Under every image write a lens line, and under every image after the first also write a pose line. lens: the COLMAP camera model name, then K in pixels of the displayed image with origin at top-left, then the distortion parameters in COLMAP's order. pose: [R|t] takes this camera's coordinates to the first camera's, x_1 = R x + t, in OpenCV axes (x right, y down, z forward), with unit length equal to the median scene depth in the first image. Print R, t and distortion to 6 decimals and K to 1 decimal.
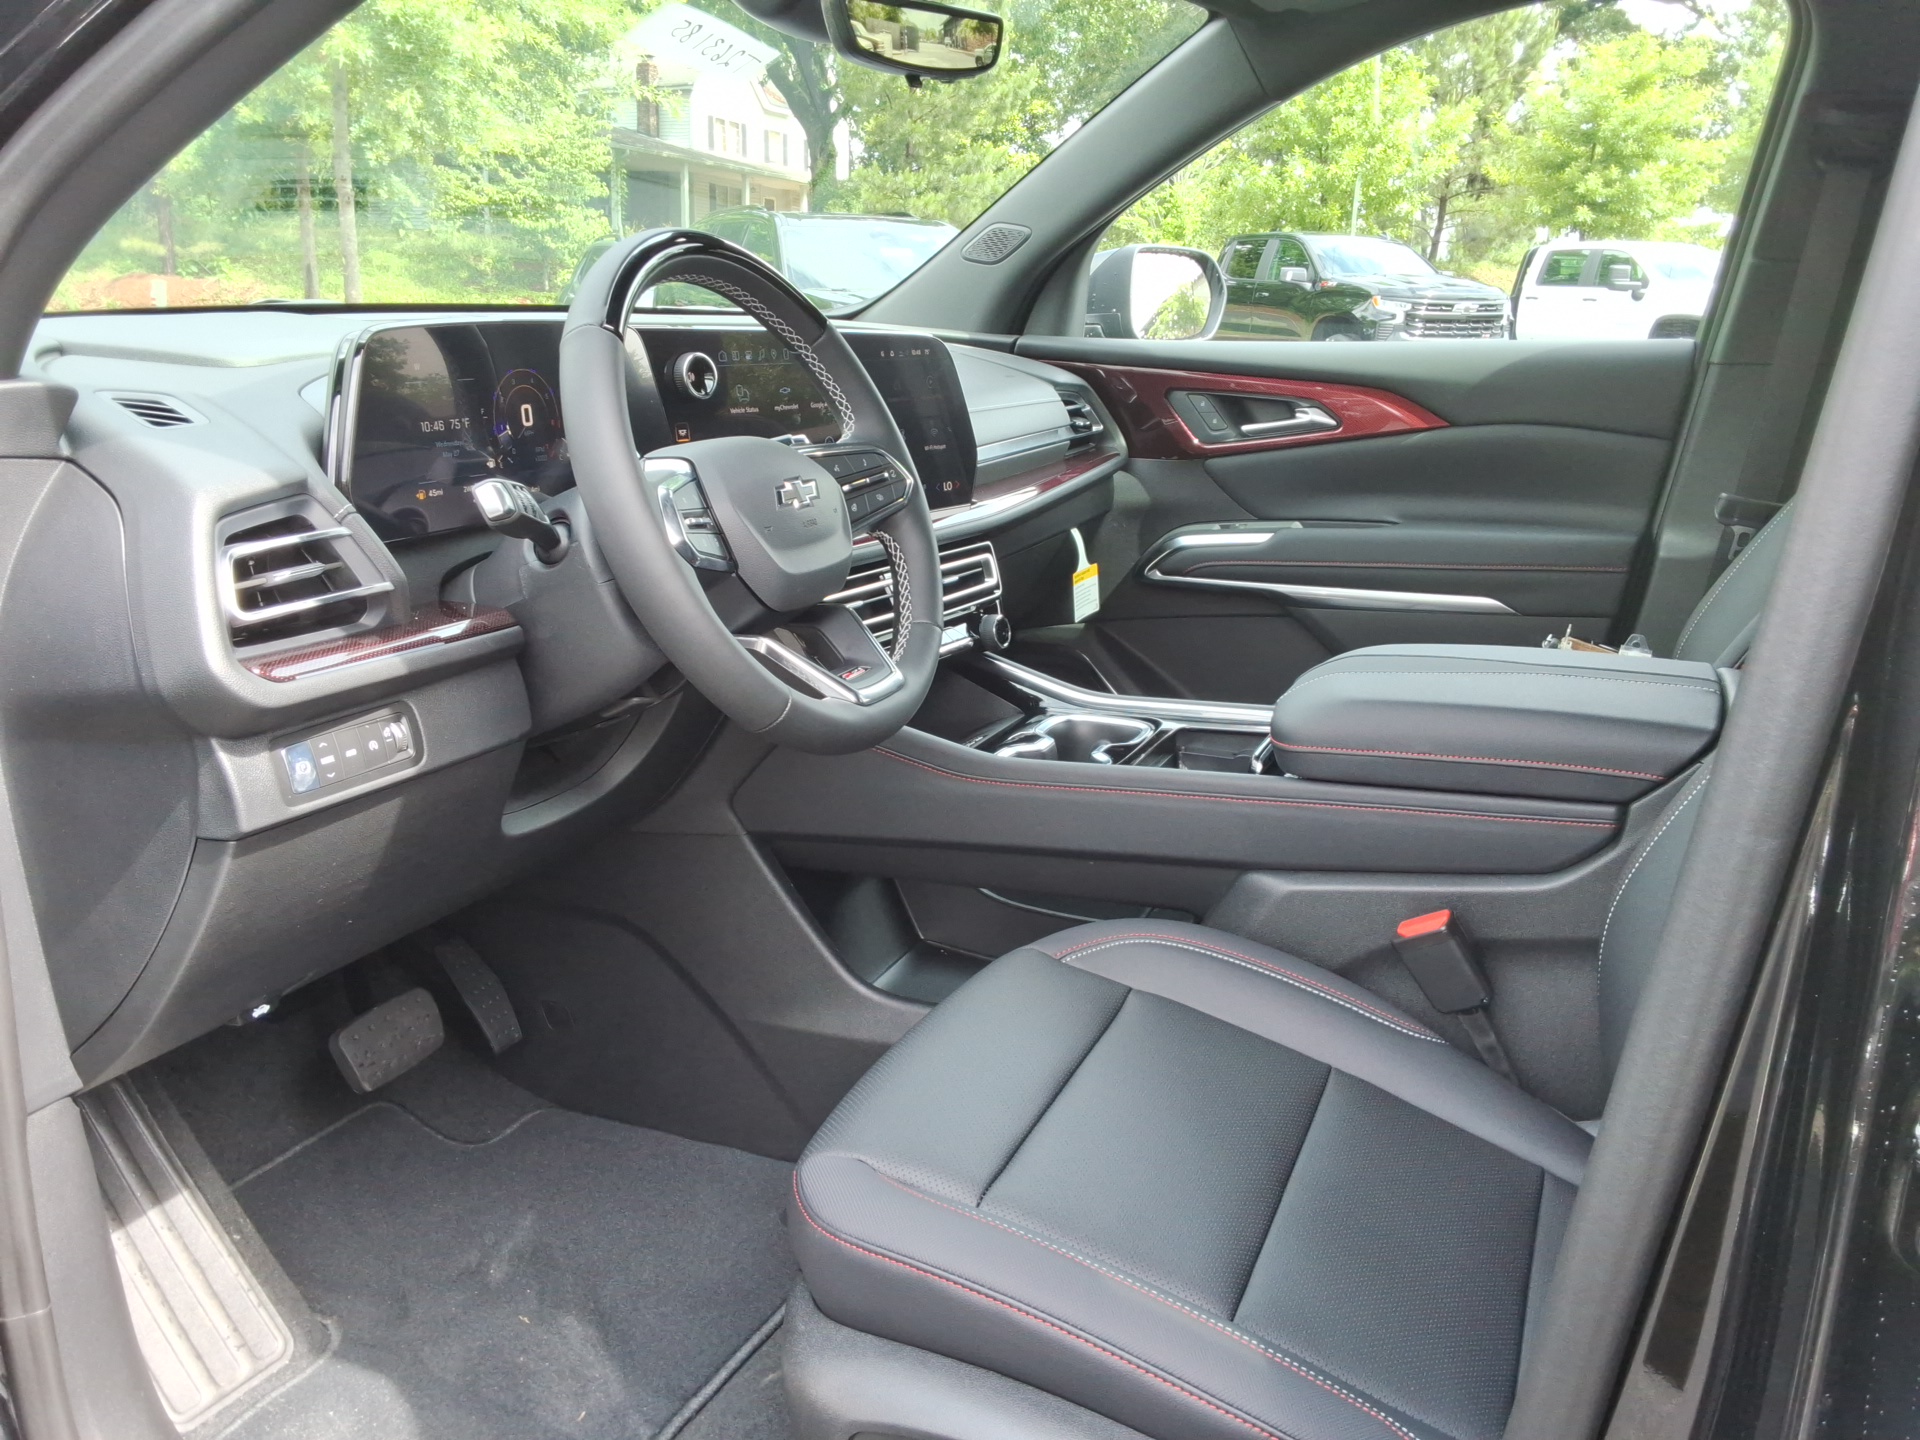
lens RADIAL K [[1555.6, 0, 975.9], [0, 1555.6, 697.1], [0, 0, 1]] dist [0.135638, -0.230815]
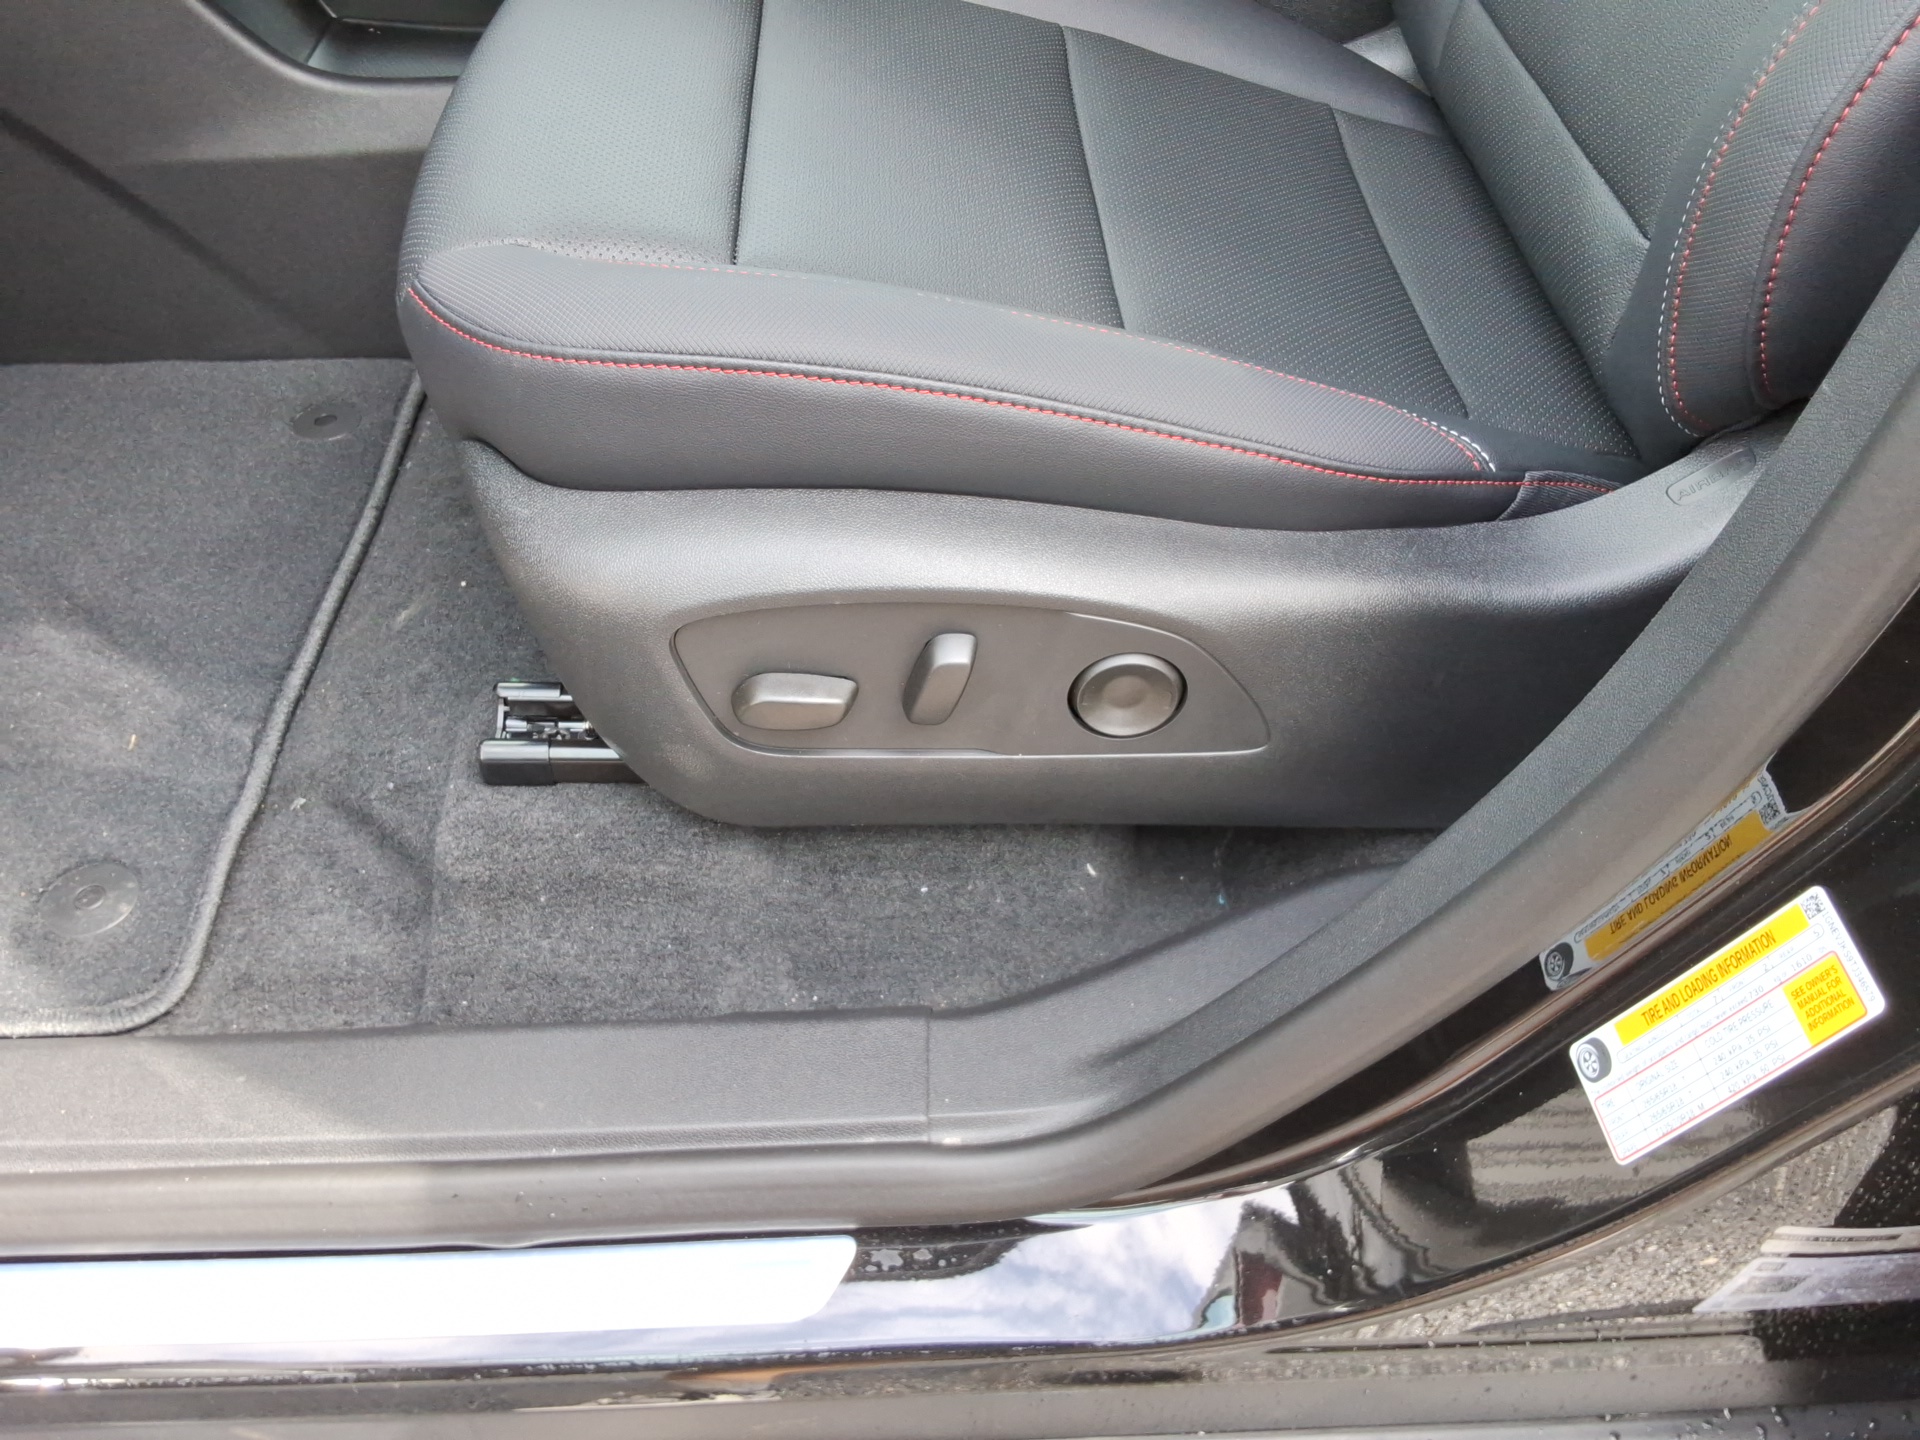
lens RADIAL K [[1555.6, 0, 975.9], [0, 1555.6, 697.1], [0, 0, 1]] dist [0.135638, -0.230815]
pose [[0.900748, -0.295671, 0.318171, -0.130127], [0.101846, 0.855888, 0.507034, 0.125270], [-0.422233, -0.424305, 0.801052, 0.301583]]
